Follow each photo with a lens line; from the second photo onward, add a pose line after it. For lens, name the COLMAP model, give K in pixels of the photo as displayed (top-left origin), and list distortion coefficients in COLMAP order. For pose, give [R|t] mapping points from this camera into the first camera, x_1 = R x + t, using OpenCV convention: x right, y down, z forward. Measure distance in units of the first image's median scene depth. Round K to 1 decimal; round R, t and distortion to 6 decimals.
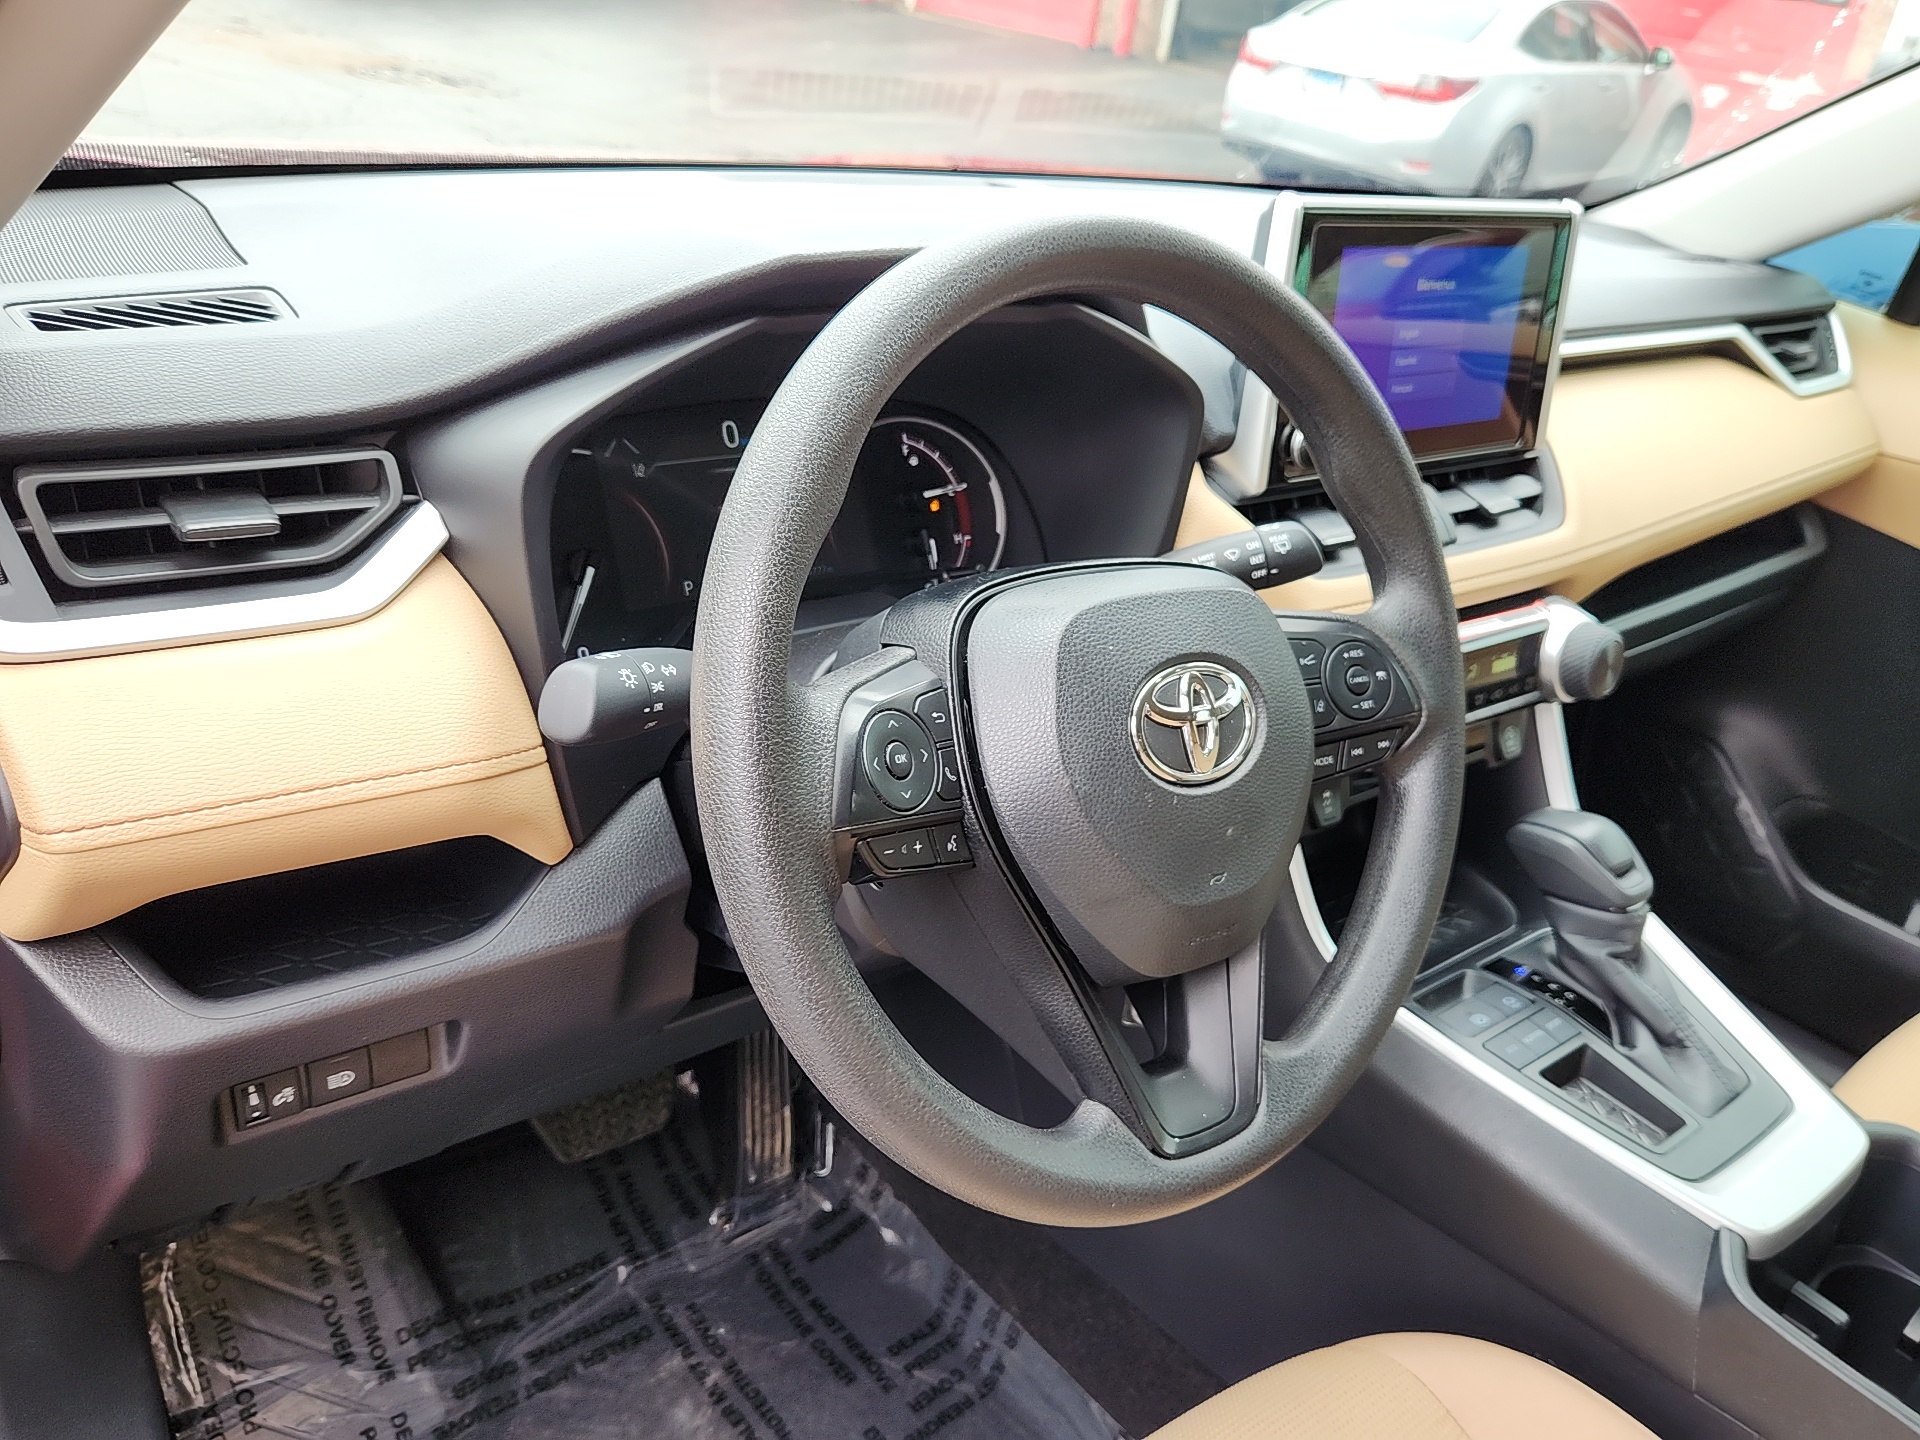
lens RADIAL K [[1521.5, 0, 988.7], [0, 1521.5, 729.5], [0, 0, 1]] dist [0.046396, -0.042044]
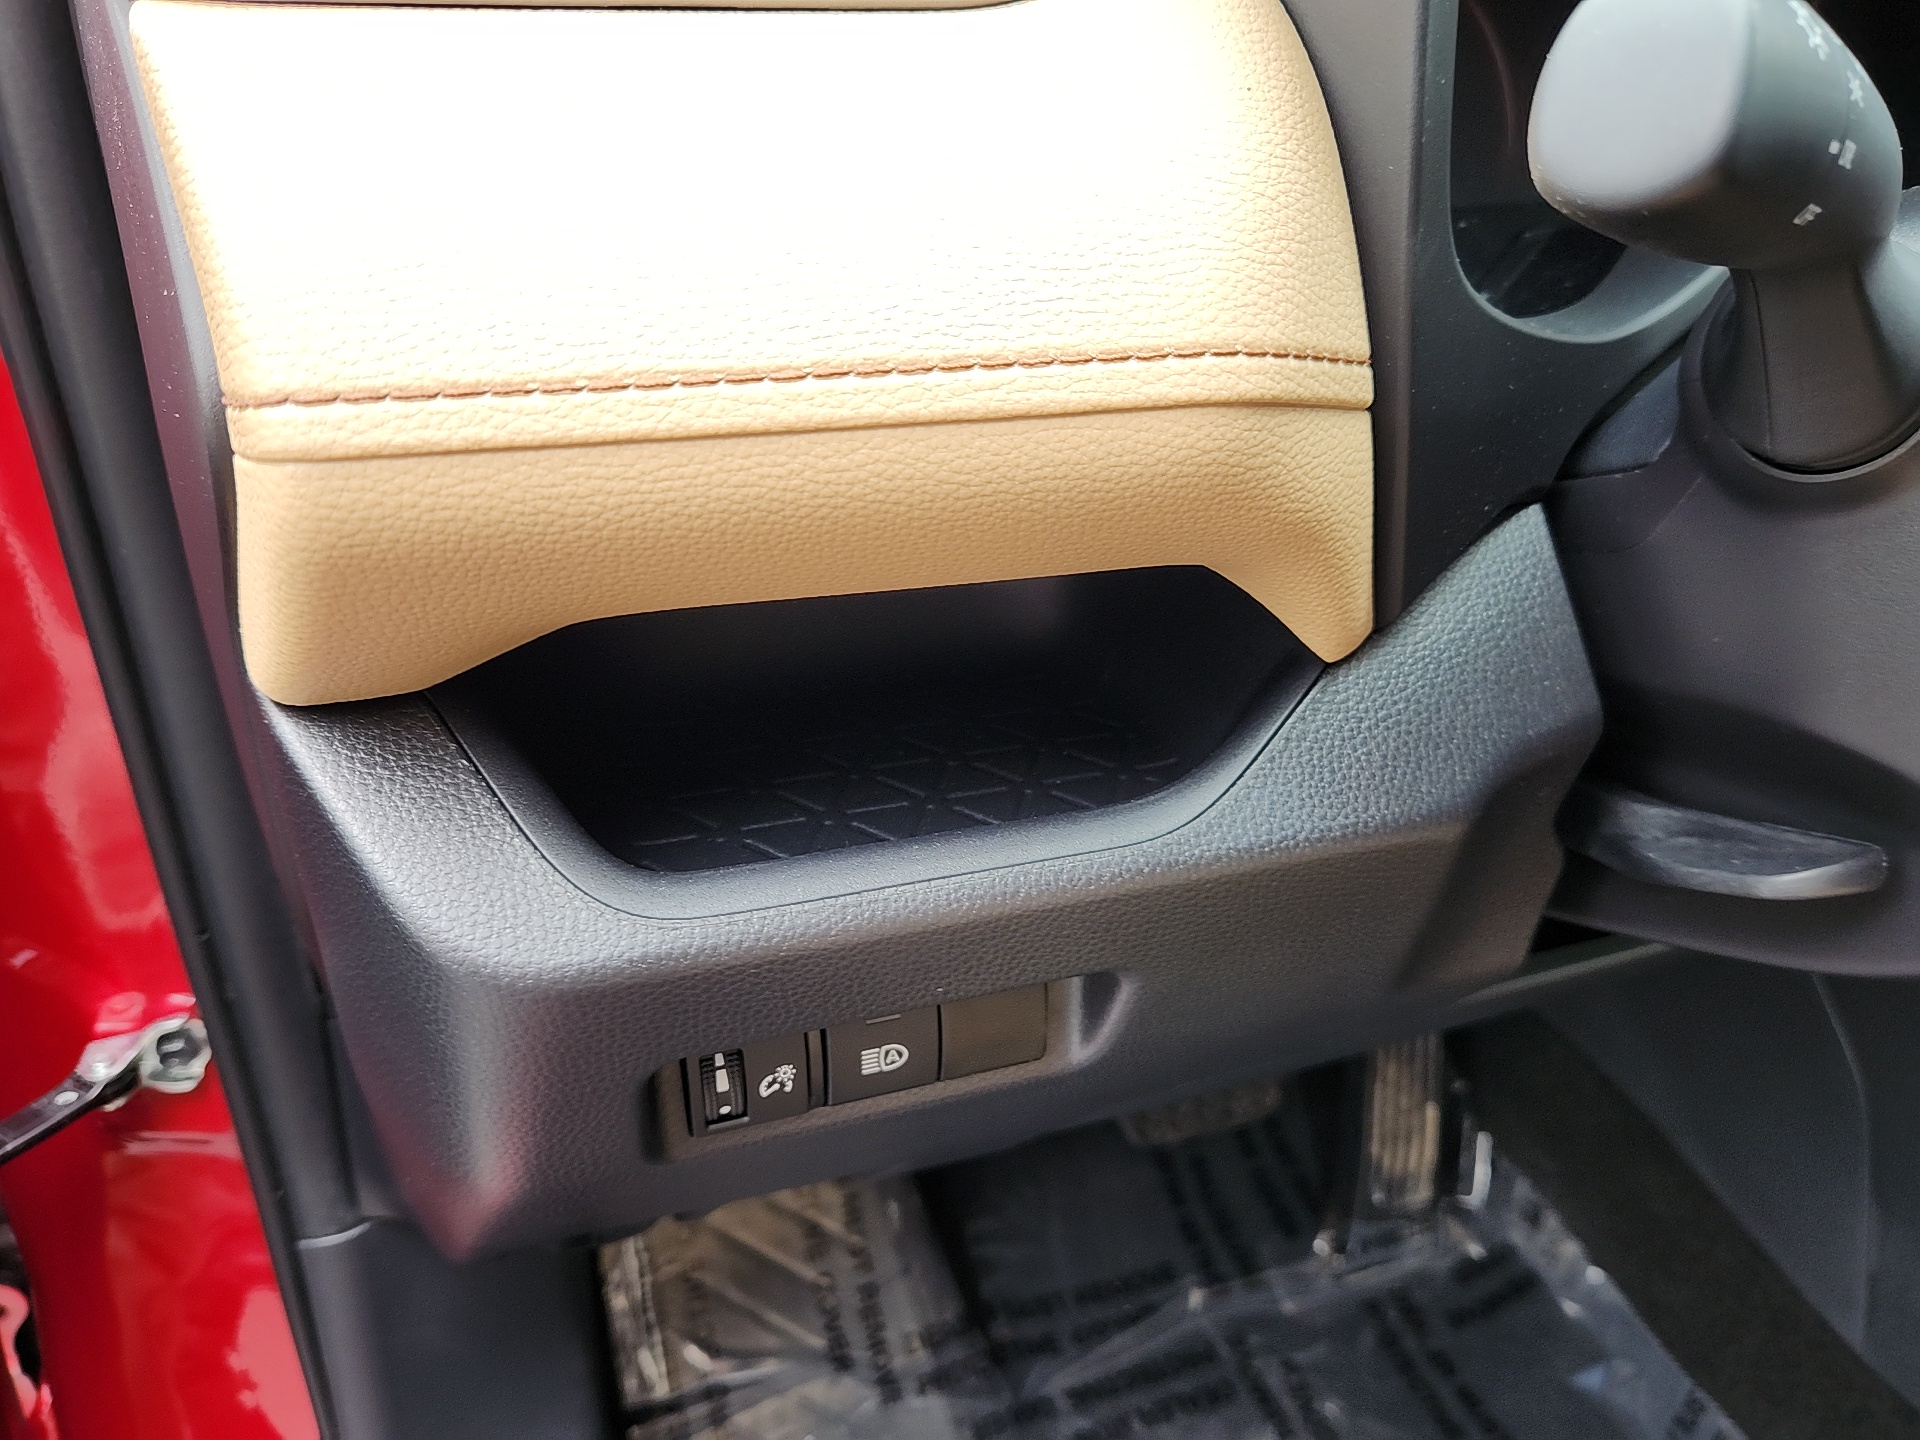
lens RADIAL K [[1521.5, 0, 988.7], [0, 1521.5, 729.5], [0, 0, 1]] dist [0.046396, -0.042044]
pose [[0.948817, 0.082429, -0.304881, -0.148365], [-0.066174, 0.995799, 0.063289, 0.052964], [0.308817, -0.039875, 0.950285, 0.326249]]
